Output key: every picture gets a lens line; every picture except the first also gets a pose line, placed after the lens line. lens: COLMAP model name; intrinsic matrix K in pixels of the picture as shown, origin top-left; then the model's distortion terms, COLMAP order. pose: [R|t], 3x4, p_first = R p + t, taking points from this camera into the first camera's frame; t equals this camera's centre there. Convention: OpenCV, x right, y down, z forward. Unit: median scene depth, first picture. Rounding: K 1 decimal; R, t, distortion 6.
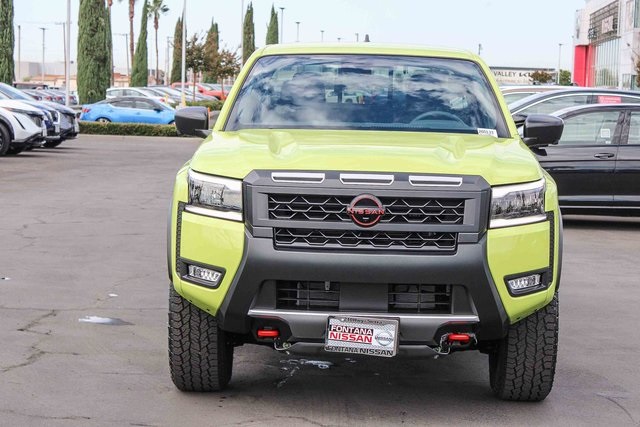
lens RADIAL K [[1576.1, 0, 320.0], [0, 1576.1, 213.5], [0, 0, 1]] dist [-0.013325, 0.115656]
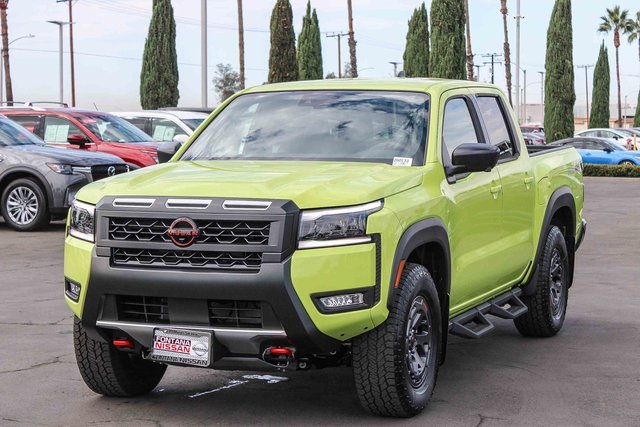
lens RADIAL K [[1576.1, 0, 320.0], [0, 1576.1, 213.5], [0, 0, 1]] dist [-0.013325, 0.115656]
pose [[0.942918, -0.003725, -0.333003, 0.481317], [-0.005368, 0.999638, -0.026381, 0.013550], [0.332981, 0.026663, 0.942557, -0.004533]]
